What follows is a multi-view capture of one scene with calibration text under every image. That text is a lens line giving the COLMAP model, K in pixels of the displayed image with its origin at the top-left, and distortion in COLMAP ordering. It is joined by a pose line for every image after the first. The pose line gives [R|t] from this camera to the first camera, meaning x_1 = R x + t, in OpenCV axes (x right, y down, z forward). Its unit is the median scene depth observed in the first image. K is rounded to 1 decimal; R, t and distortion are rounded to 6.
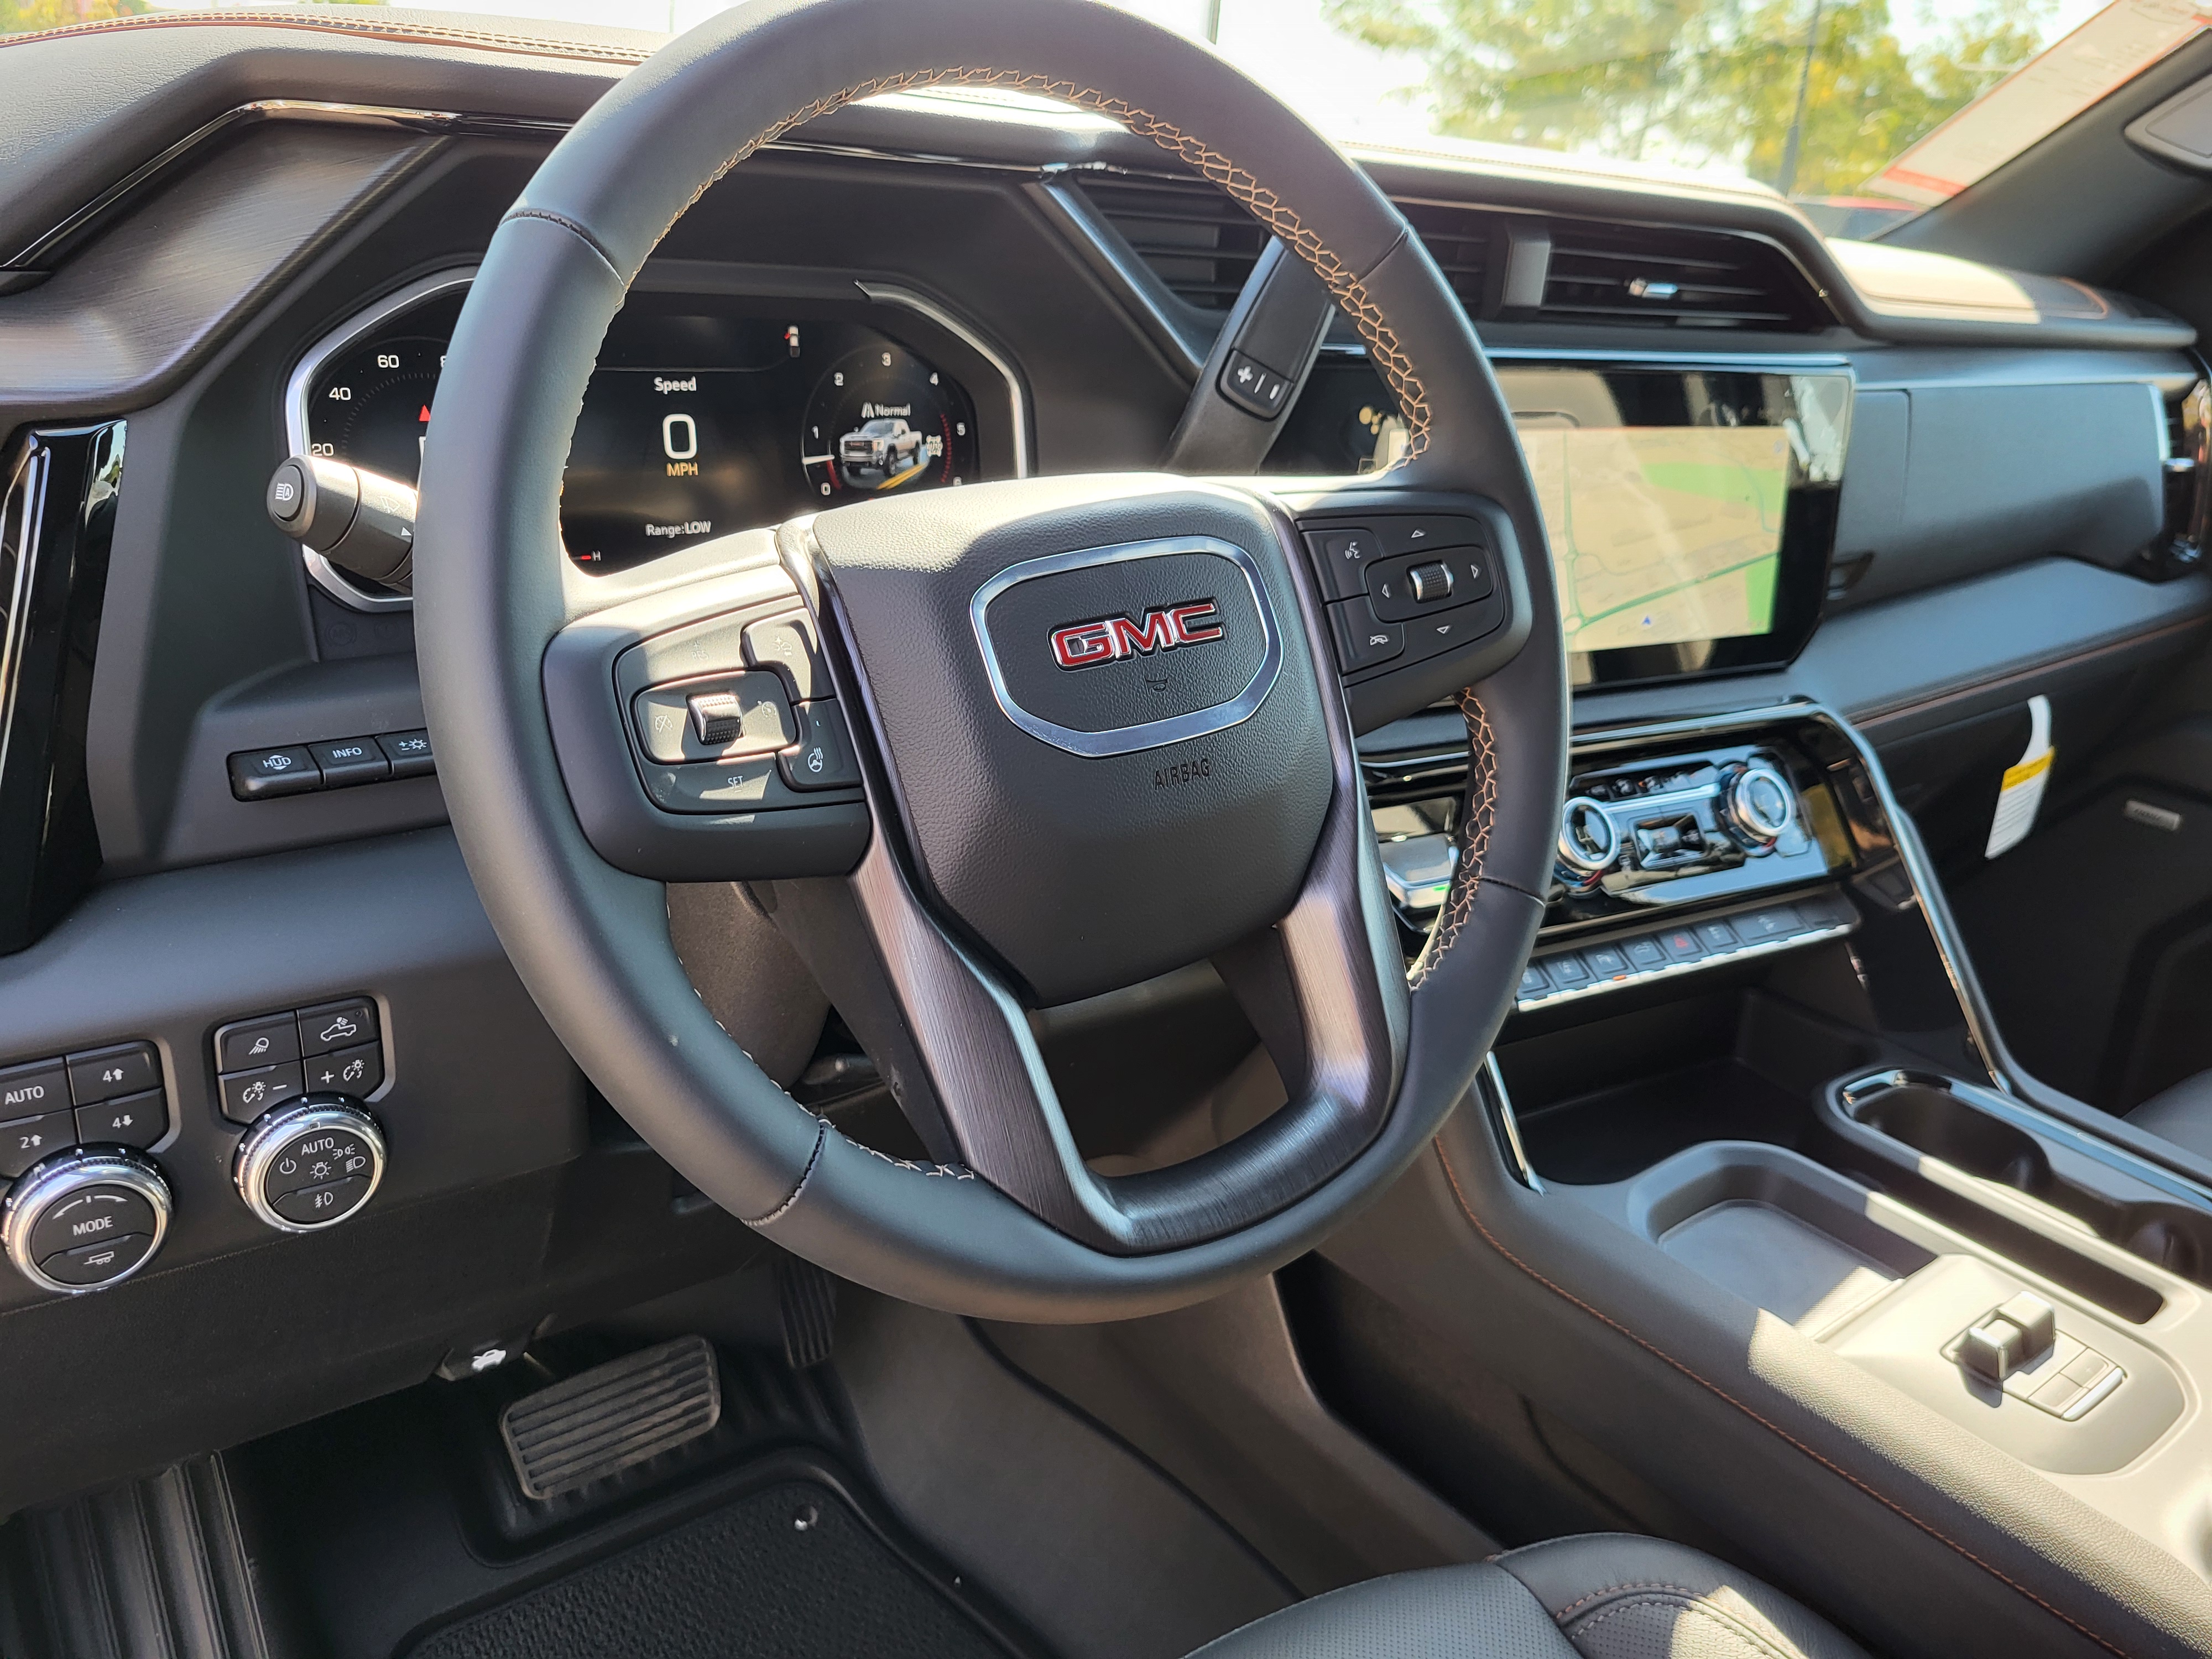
lens RADIAL K [[1730.3, 0, 1122.9], [0, 1730.3, 821.9], [0, 0, 1]] dist [0.014684, 0.001921]
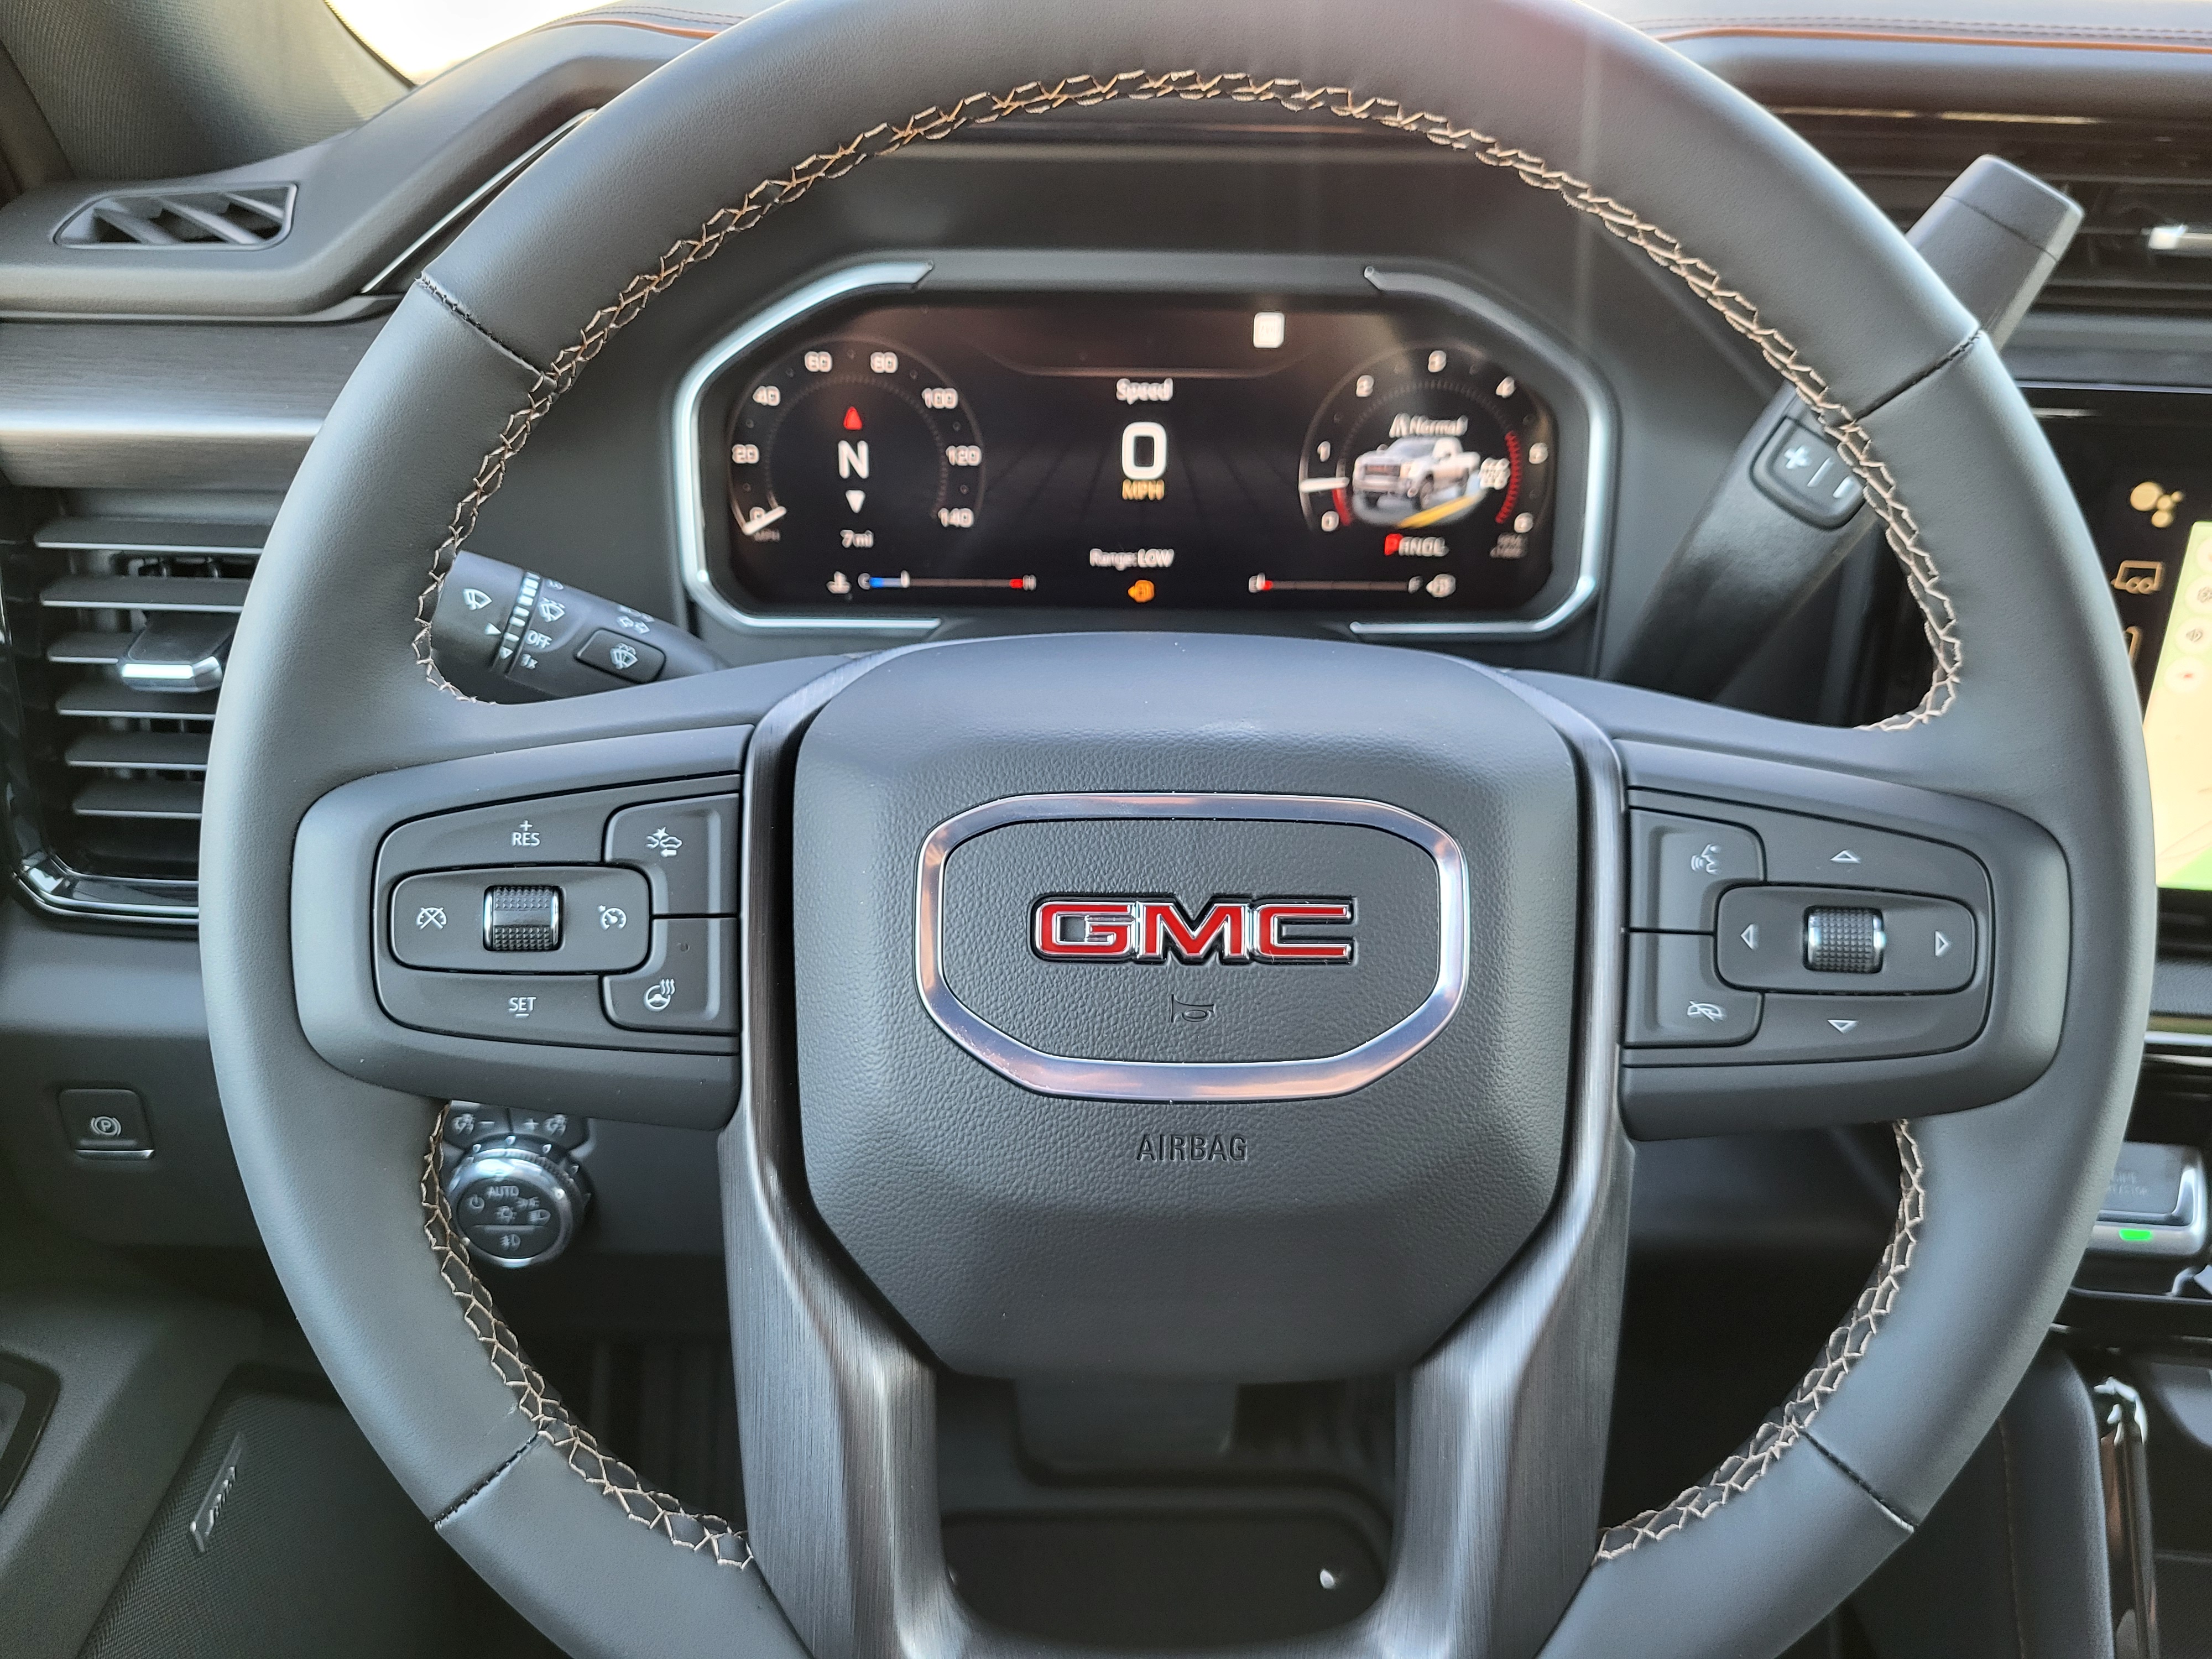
lens RADIAL K [[1730.3, 0, 1122.9], [0, 1730.3, 821.9], [0, 0, 1]] dist [0.014684, 0.001921]
pose [[0.799267, 0.220474, -0.559073, 0.233079], [-0.164046, 0.974986, 0.149968, -0.160790], [0.578153, -0.028151, 0.815443, 0.283008]]
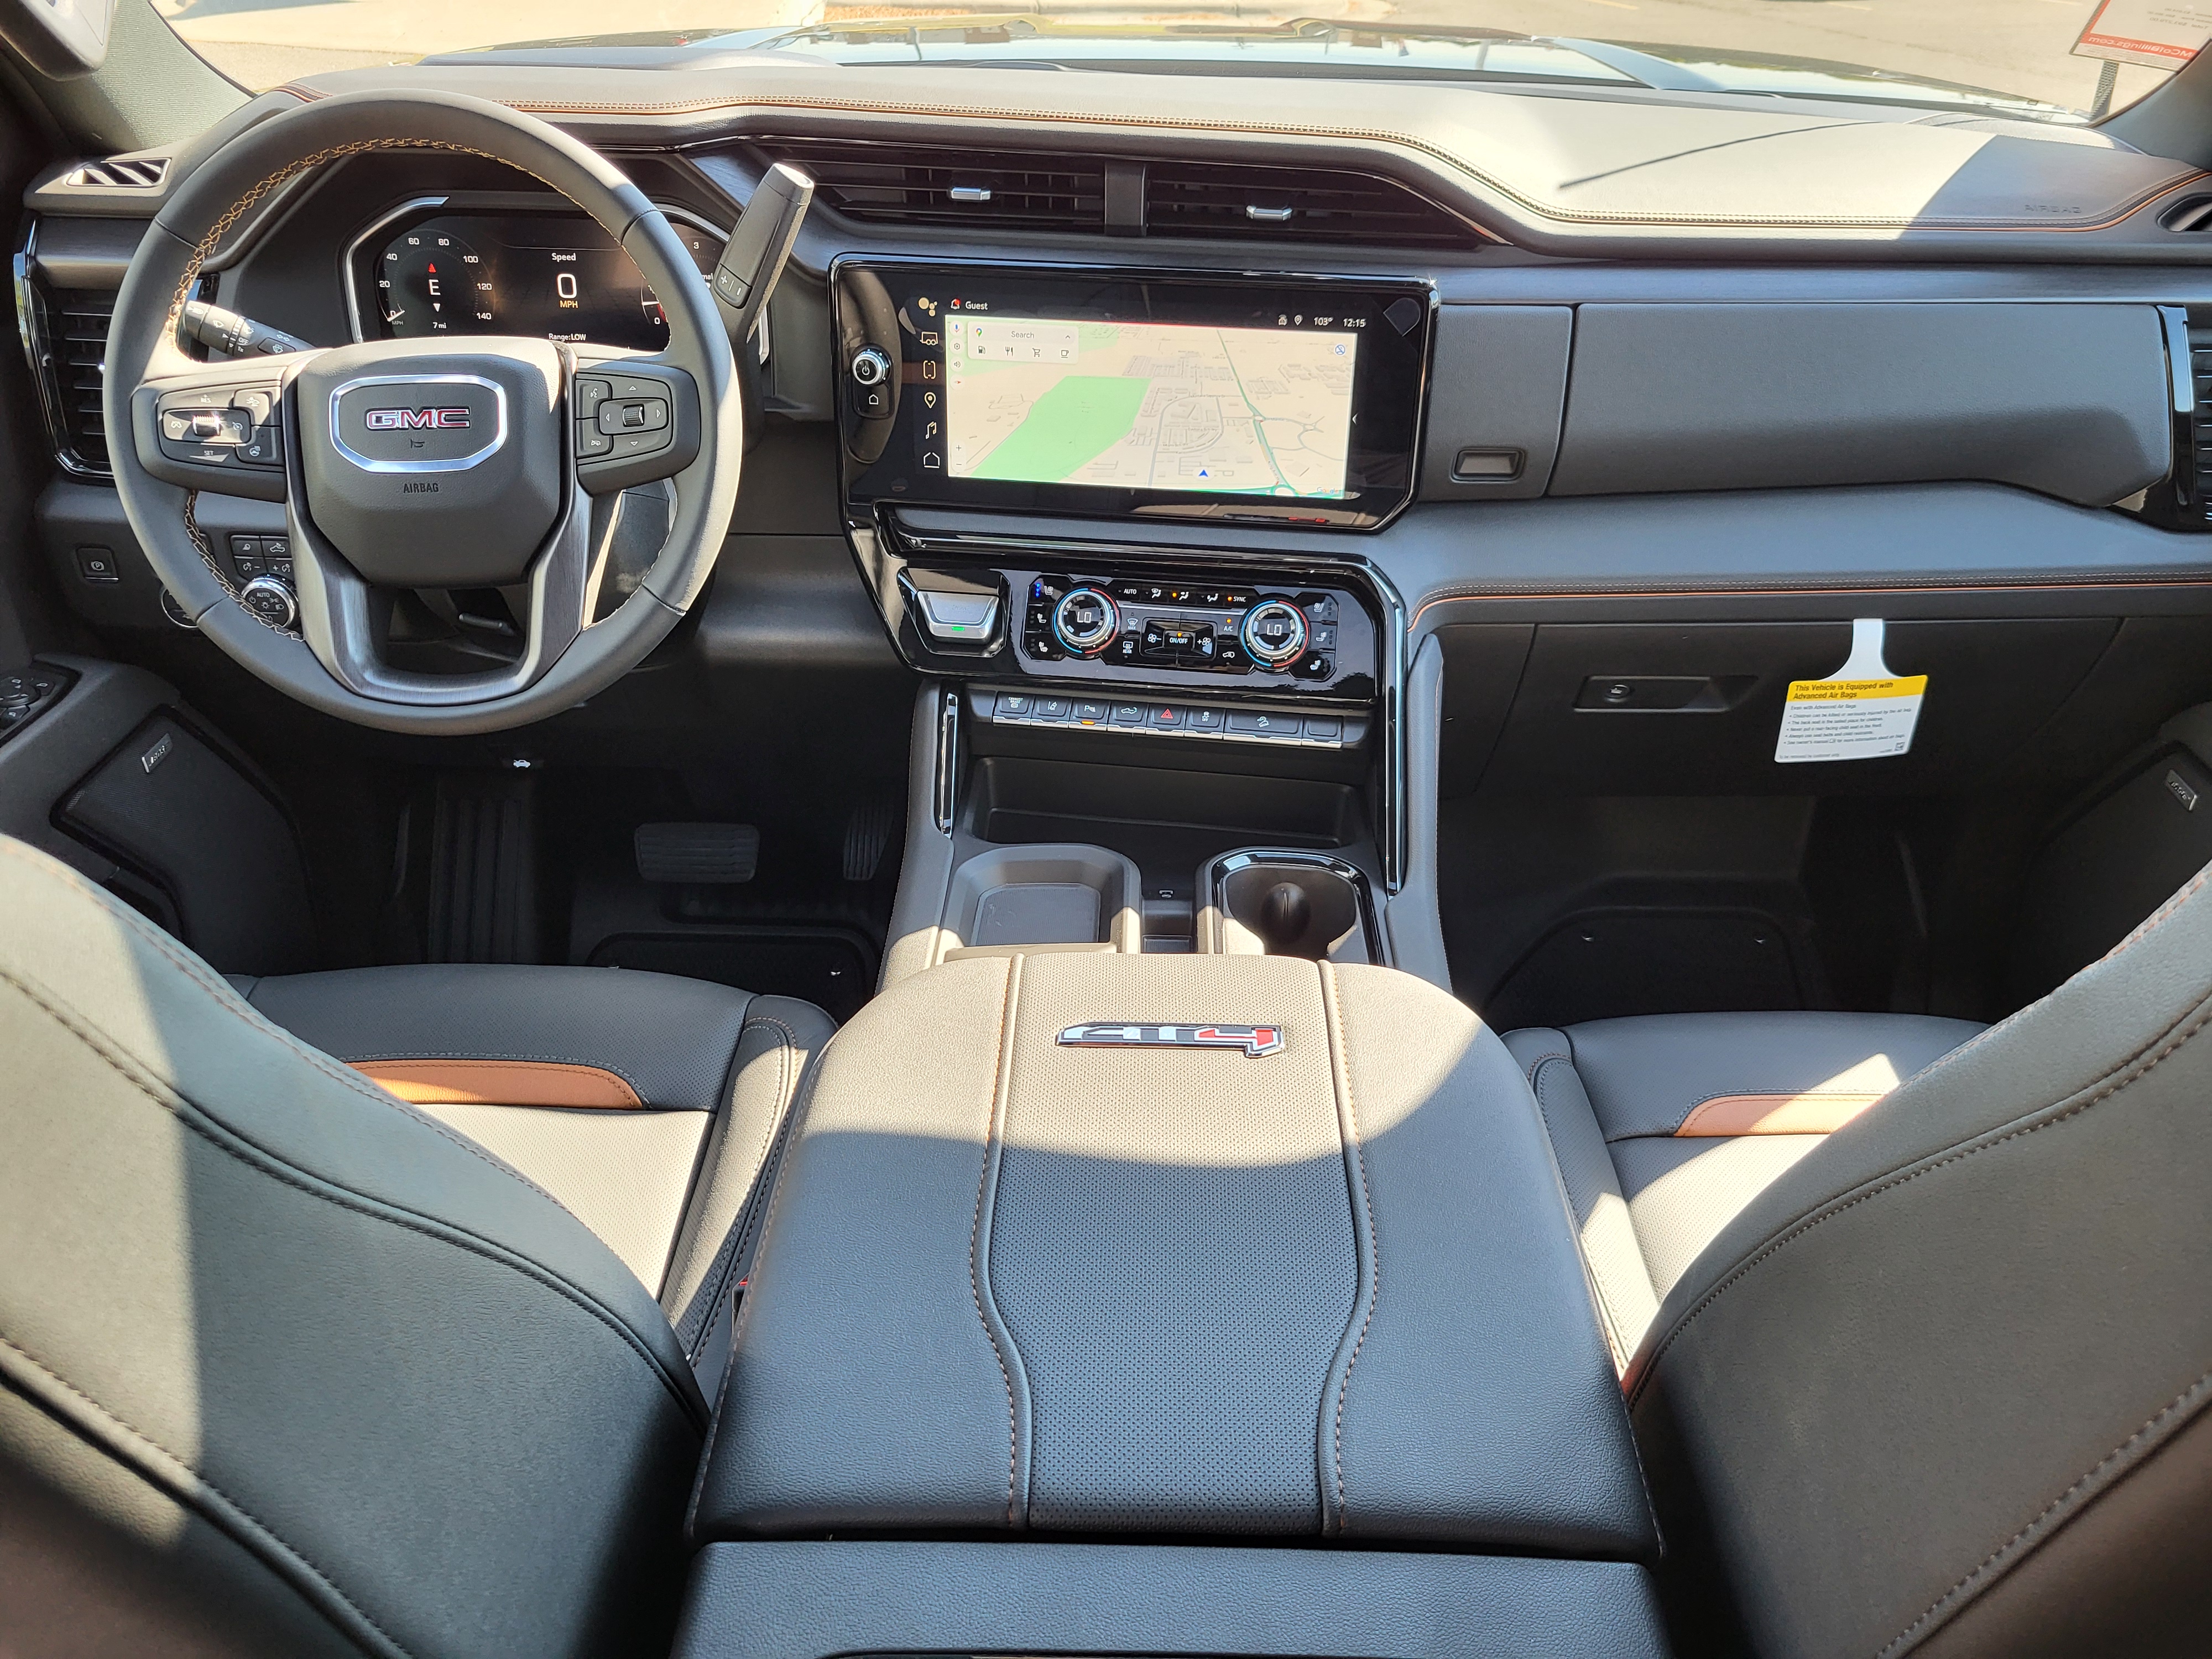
lens RADIAL K [[1648.0, 0, 1106.0], [0, 1648.0, 829.5], [0, 0, 1]] dist [0.025547, -0.003381]
pose [[0.775033, 0.268022, -0.572265, 1.269331], [-0.177544, 0.961477, 0.209858, -0.129735], [0.606467, -0.061045, 0.792762, -0.078122]]
